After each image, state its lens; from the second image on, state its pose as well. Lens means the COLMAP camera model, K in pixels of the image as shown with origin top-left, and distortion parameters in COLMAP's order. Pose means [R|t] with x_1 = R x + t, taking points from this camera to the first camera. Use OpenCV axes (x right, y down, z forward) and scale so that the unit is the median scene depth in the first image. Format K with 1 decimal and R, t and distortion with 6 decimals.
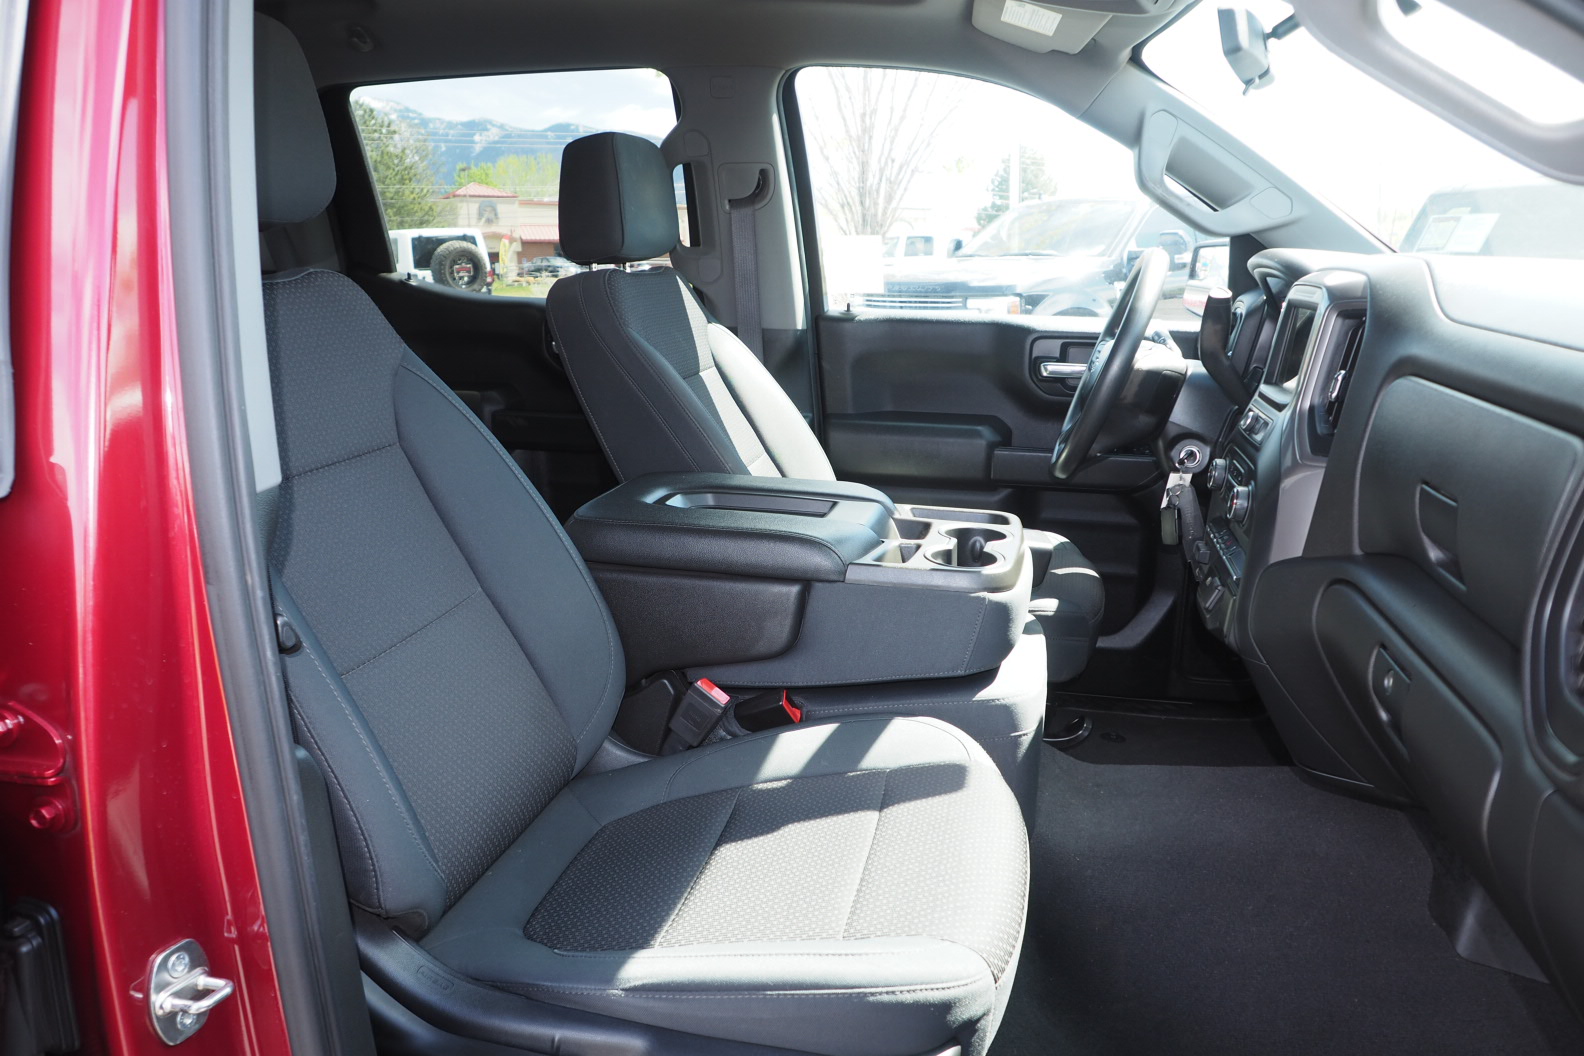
lens RADIAL K [[1108.4, 0, 793.2], [0, 1108.4, 515.1], [0, 0, 1]] dist [-0.021641, -0.007112]
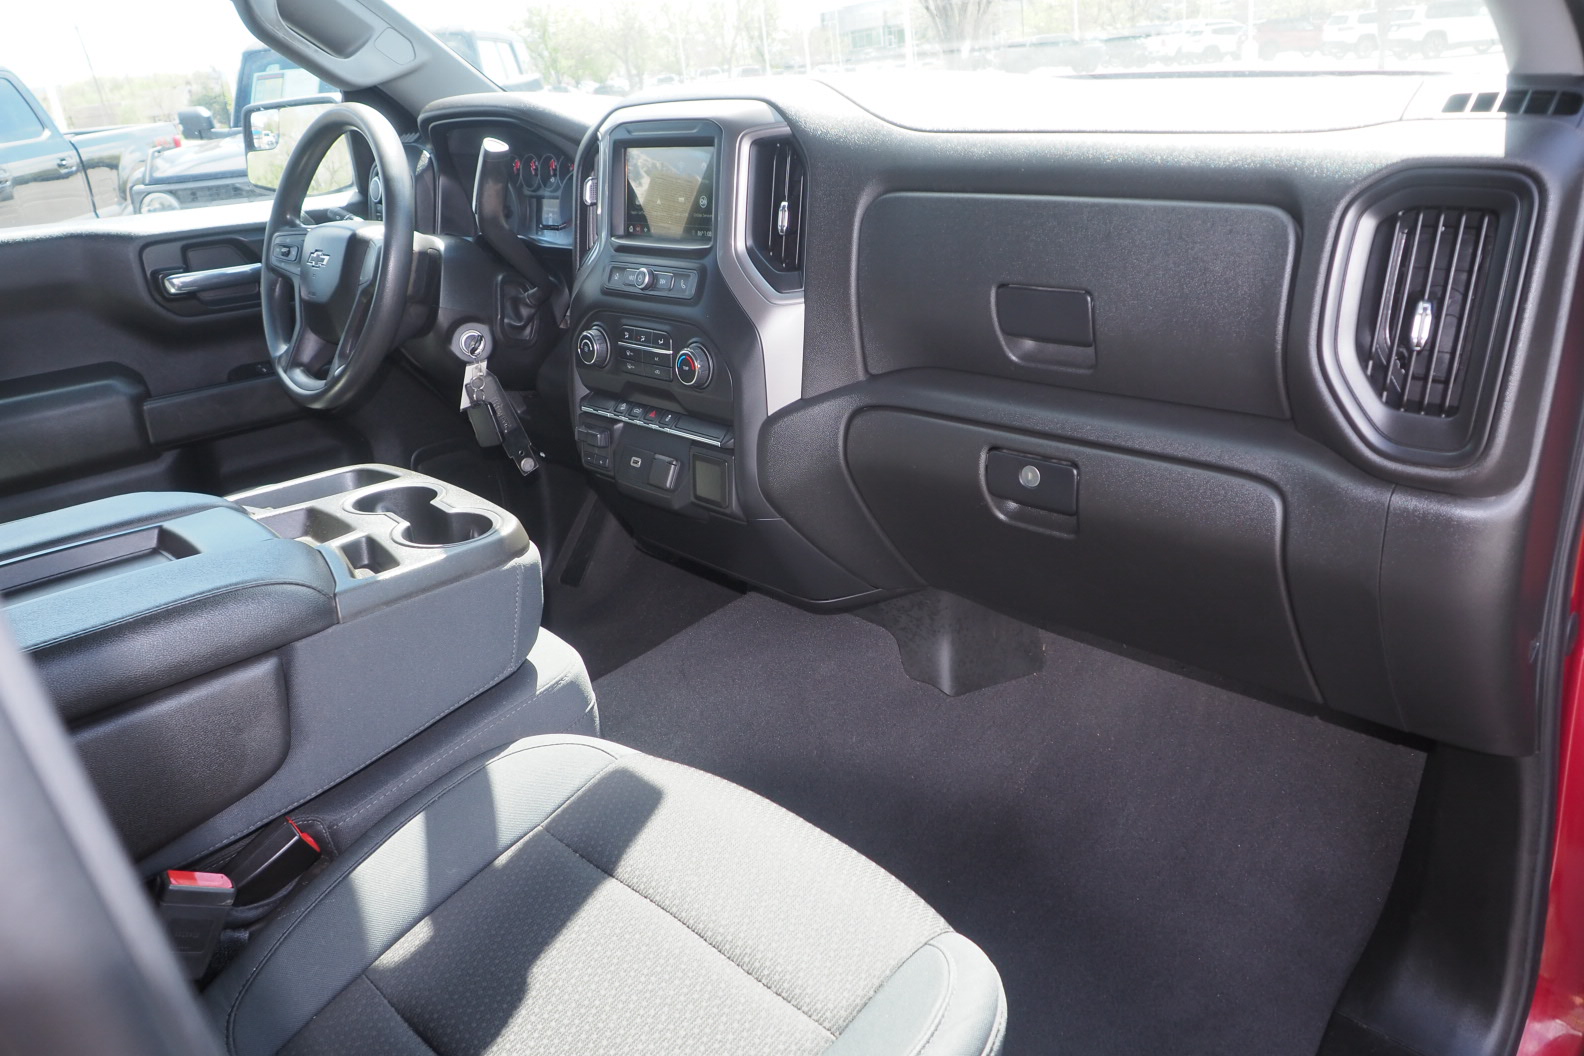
lens RADIAL K [[1108.4, 0, 793.2], [0, 1108.4, 515.1], [0, 0, 1]] dist [-0.021641, -0.007112]
pose [[0.546338, -0.337047, 0.766756, -0.219760], [0.254516, 0.938976, 0.231400, -0.064021], [-0.797958, 0.068729, 0.598782, 0.286854]]
